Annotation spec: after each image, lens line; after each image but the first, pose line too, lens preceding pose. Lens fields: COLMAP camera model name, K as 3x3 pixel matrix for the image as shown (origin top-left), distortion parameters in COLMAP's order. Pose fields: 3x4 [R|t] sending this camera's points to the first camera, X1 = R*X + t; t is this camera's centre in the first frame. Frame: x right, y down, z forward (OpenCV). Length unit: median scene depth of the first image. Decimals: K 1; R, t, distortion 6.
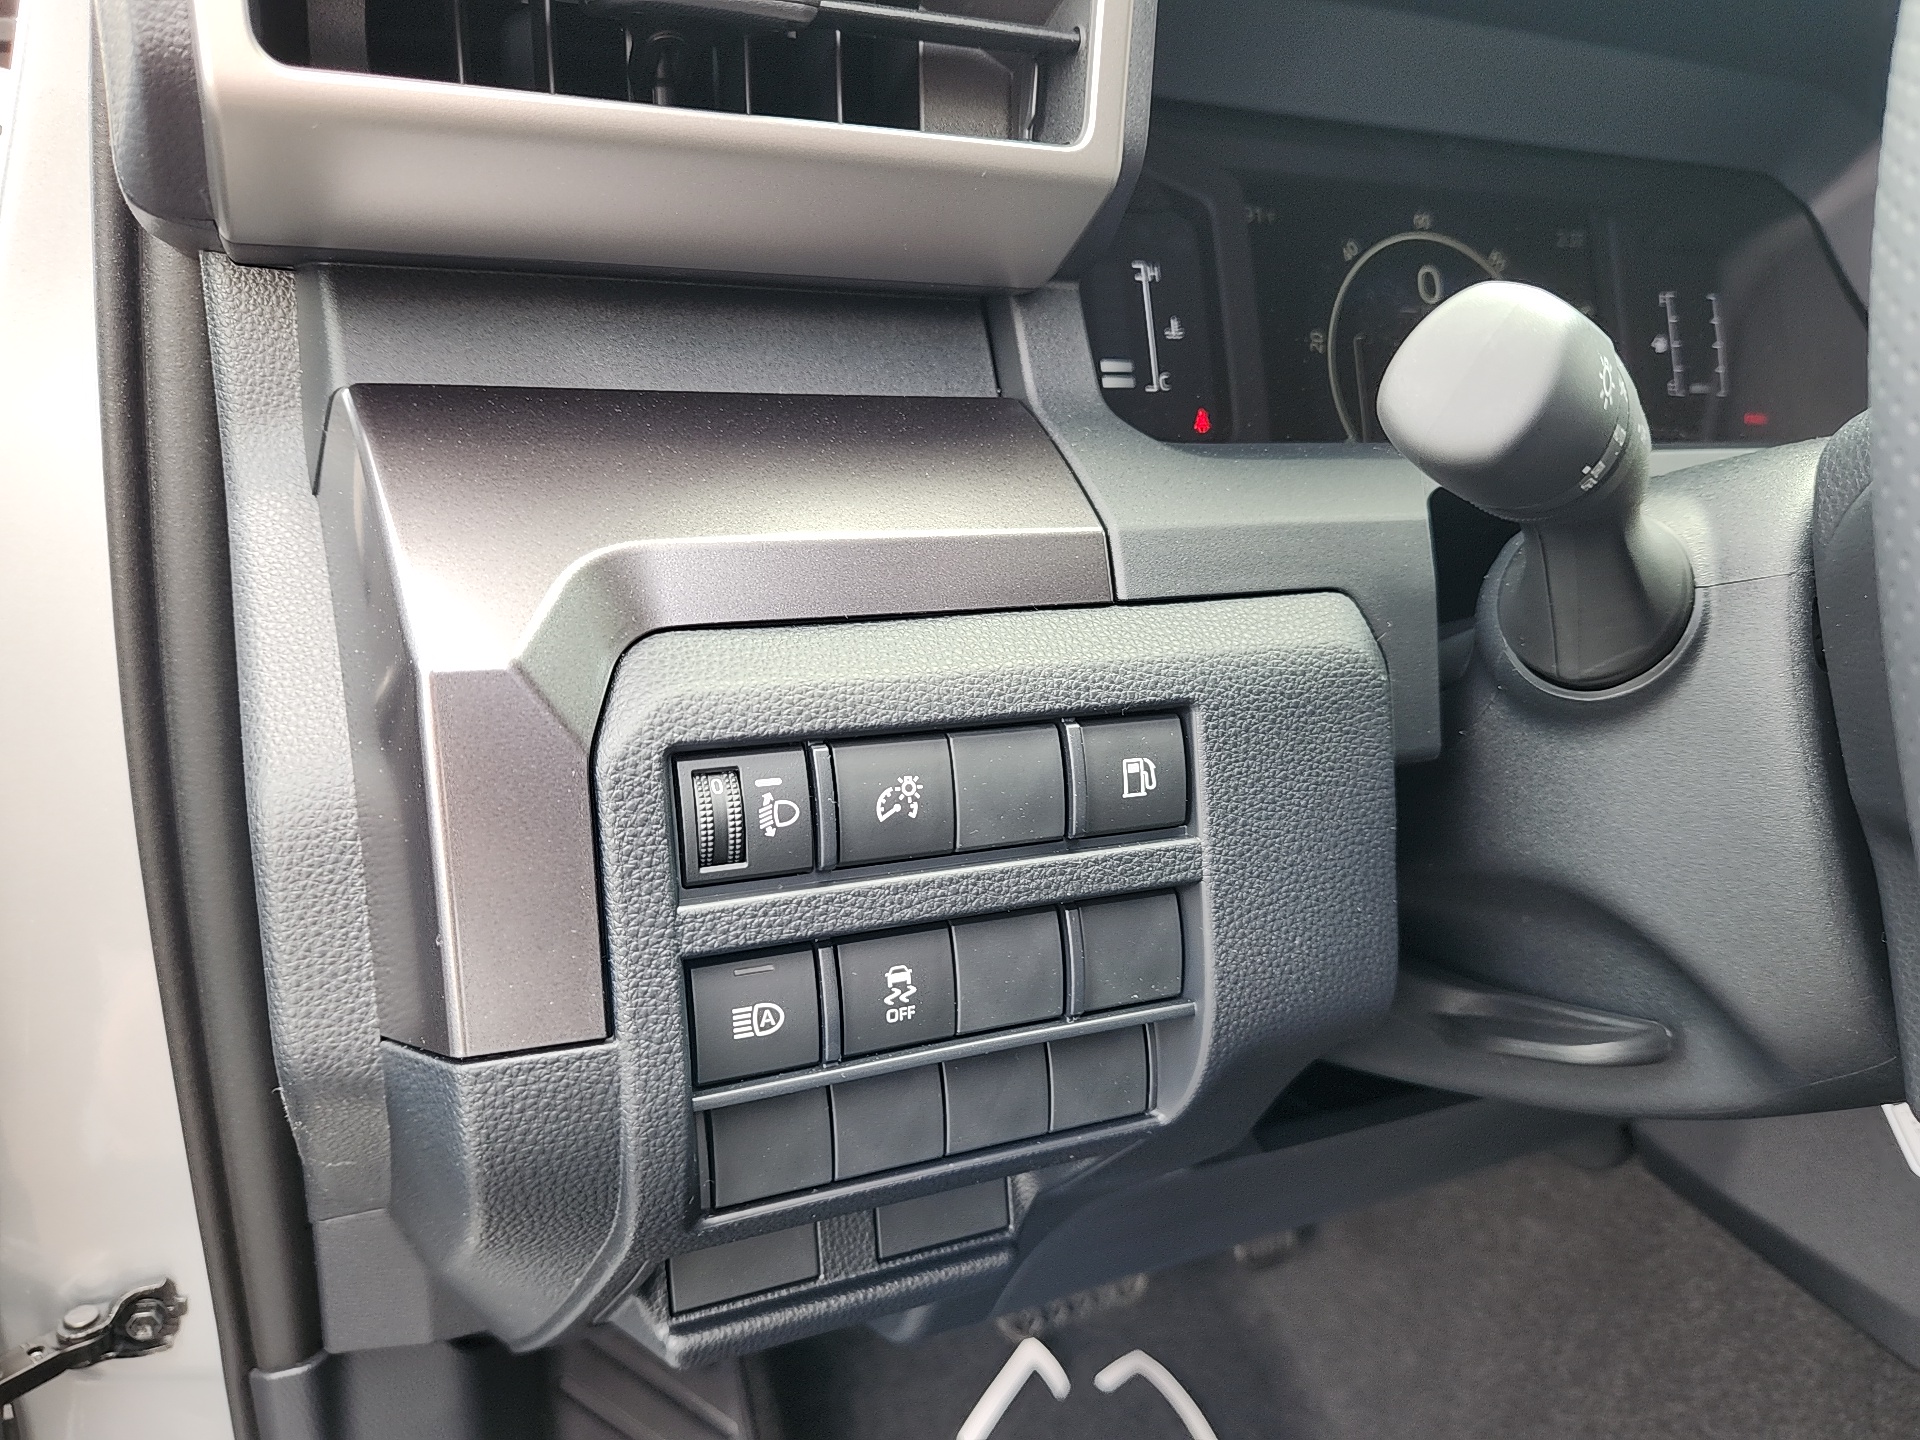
lens RADIAL K [[1353.6, 0, 950.4], [0, 1353.6, 721.1], [0, 0, 1]] dist [0.042552, -0.038896]
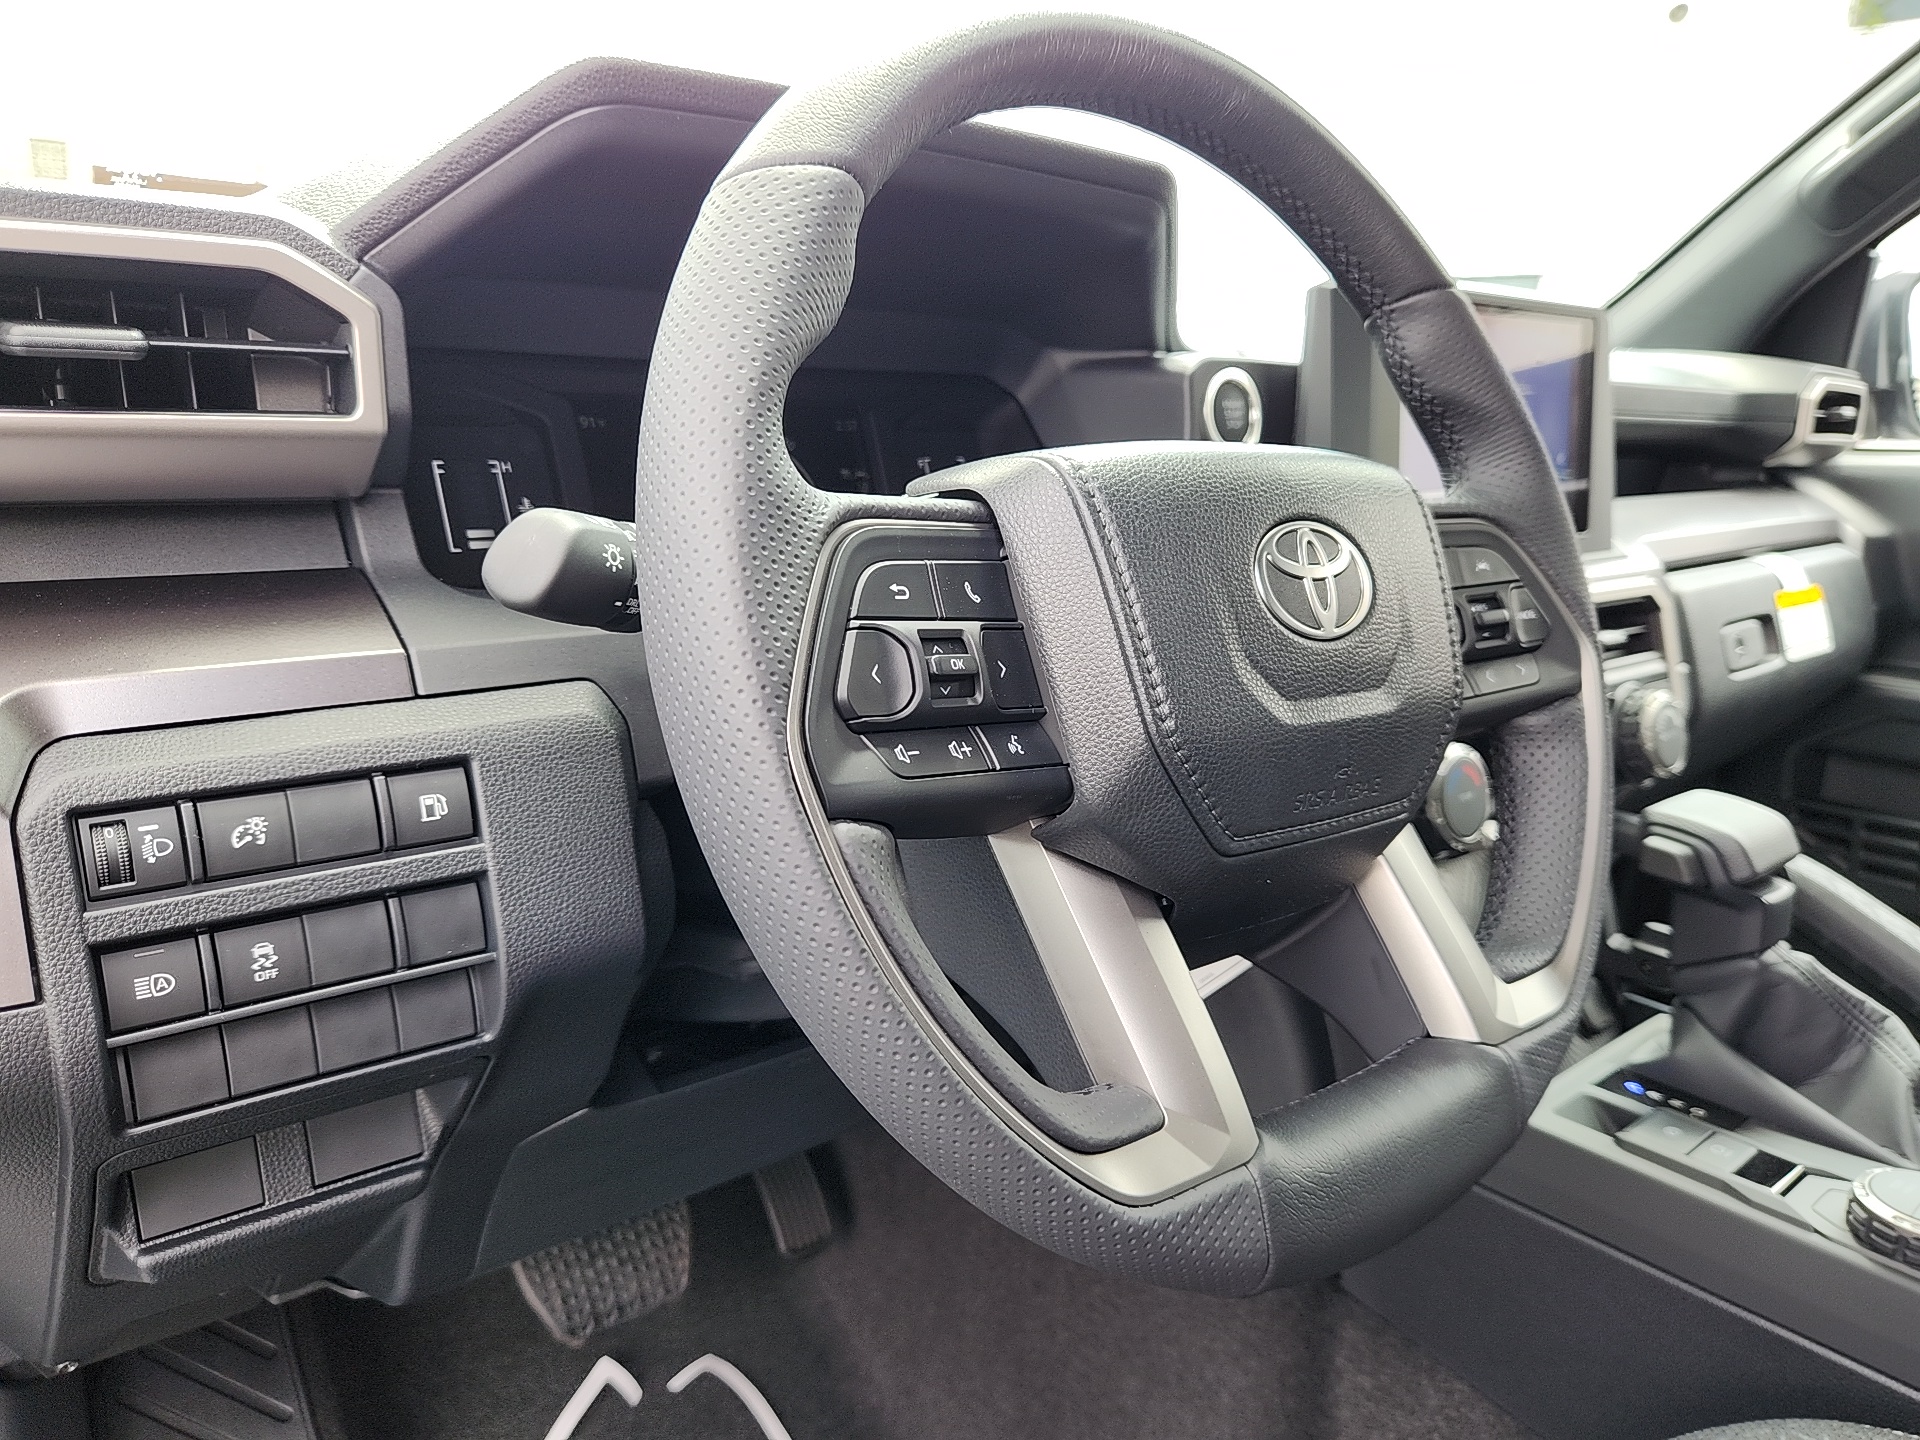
lens RADIAL K [[1353.6, 0, 950.4], [0, 1353.6, 721.1], [0, 0, 1]] dist [0.042552, -0.038896]
pose [[0.967774, -0.083654, 0.237519, 0.367669], [0.102430, 0.992425, -0.067823, 0.115571], [-0.230046, 0.089967, 0.969012, -0.693237]]
